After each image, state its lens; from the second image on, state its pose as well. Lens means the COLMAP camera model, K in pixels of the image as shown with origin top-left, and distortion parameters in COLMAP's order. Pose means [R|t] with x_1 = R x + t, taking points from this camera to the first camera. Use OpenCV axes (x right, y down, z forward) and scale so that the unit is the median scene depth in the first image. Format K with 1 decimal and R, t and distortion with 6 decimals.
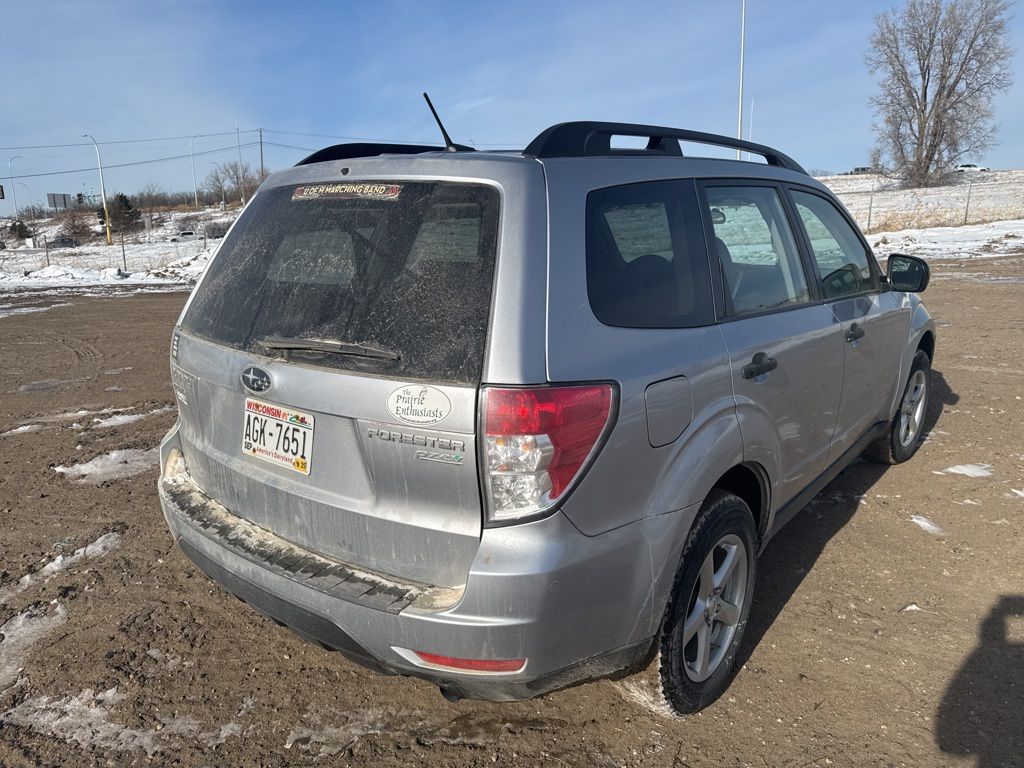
lens RADIAL K [[727.6, 0, 506.1], [0, 727.6, 383.0], [0, 0, 1]] dist [0.035982, -0.039726]
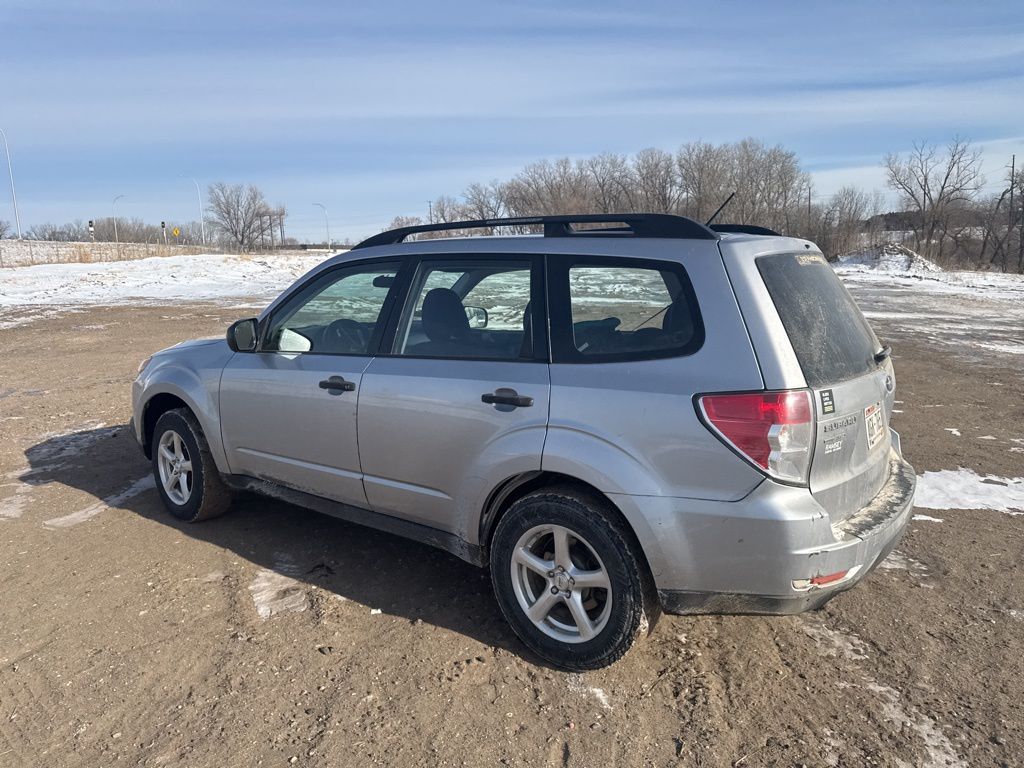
lens RADIAL K [[728.9, 0, 502.1], [0, 728.9, 361.8], [0, 0, 1]] dist [0.031469, -0.031104]
pose [[-0.057927, -0.119193, 0.991180, -1.720517], [0.231017, 0.964298, 0.129461, -0.411380], [-0.971224, 0.236479, -0.028323, 1.742546]]
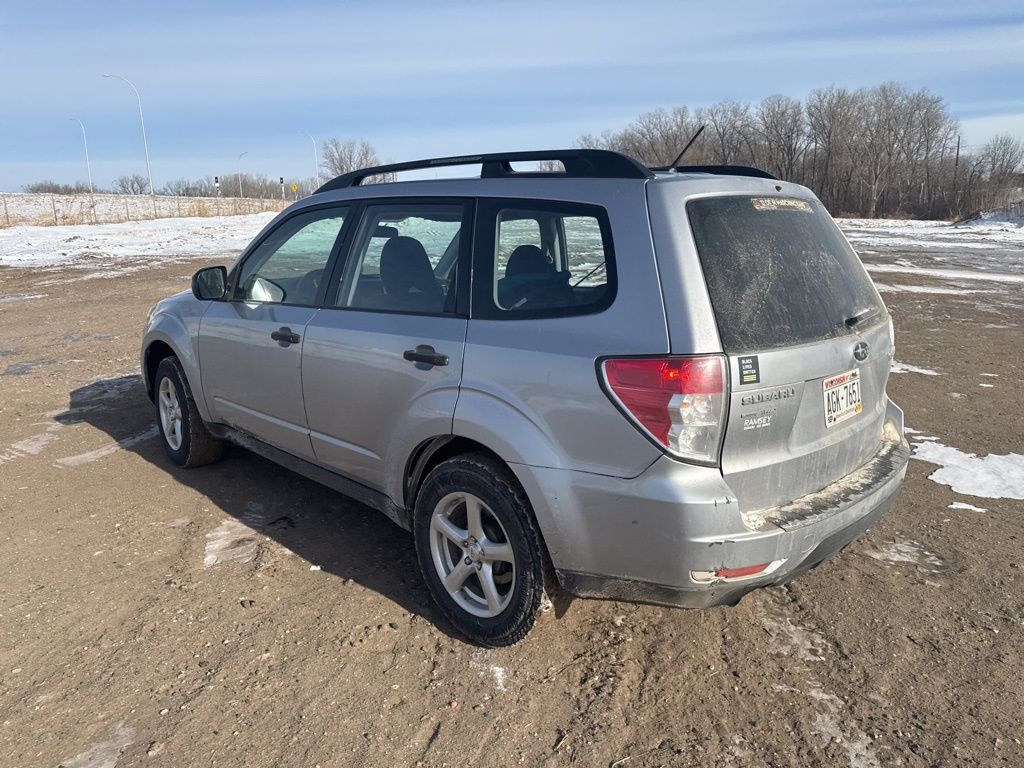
lens RADIAL K [[727.2, 0, 506.2], [0, 727.2, 378.4], [0, 0, 1]] dist [0.042085, -0.047334]
pose [[0.088271, -0.197057, 0.976410, -1.595525], [0.223739, 0.959111, 0.173338, -0.308598], [-0.970643, 0.203161, 0.128752, 1.396975]]
